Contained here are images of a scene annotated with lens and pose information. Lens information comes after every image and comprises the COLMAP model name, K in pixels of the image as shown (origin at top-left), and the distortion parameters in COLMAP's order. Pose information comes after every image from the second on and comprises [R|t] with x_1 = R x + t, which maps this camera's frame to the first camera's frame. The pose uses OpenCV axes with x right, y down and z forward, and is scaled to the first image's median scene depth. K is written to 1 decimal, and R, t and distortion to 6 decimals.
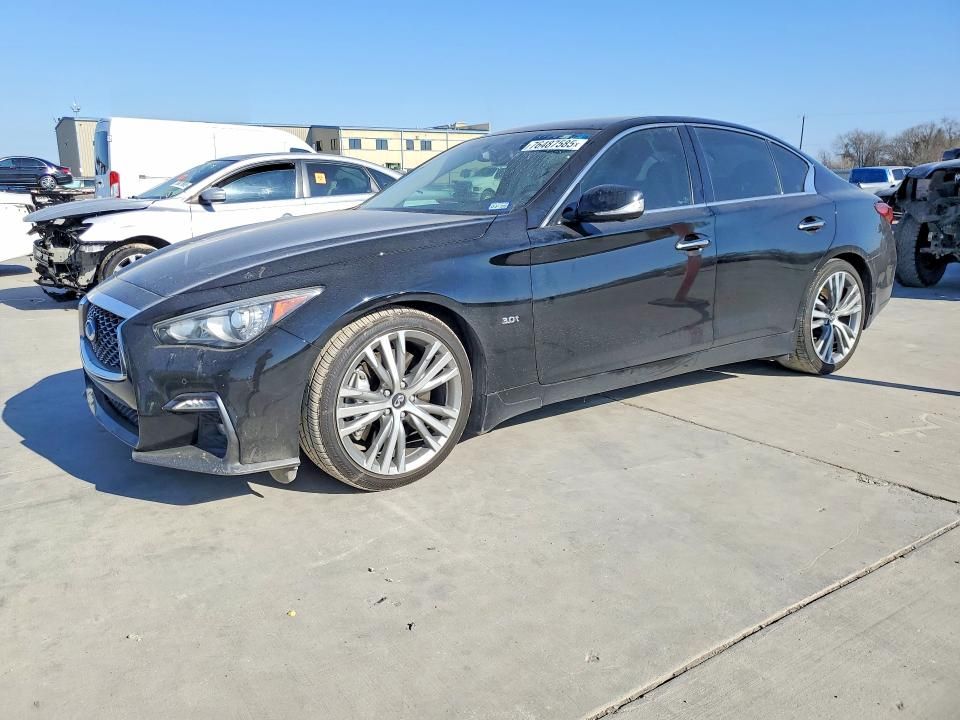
lens RADIAL K [[774.4, 0, 480.0], [0, 774.4, 360.0], [0, 0, 1]] dist [0.006712, 0.000804]
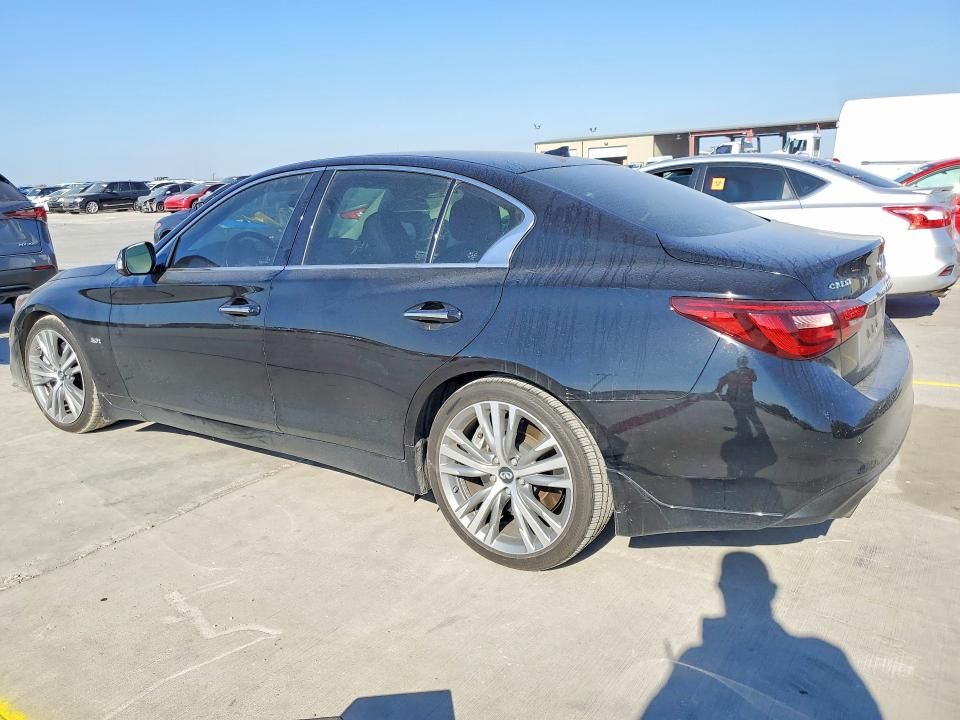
lens RADIAL K [[774.4, 0, 480.0], [0, 774.4, 360.0], [0, 0, 1]] dist [0.006712, 0.000804]
pose [[0.321718, 0.220432, -0.920819, 1.095039], [-0.174671, 0.969648, 0.171095, -0.267789], [0.930585, 0.105796, 0.350456, 0.855945]]
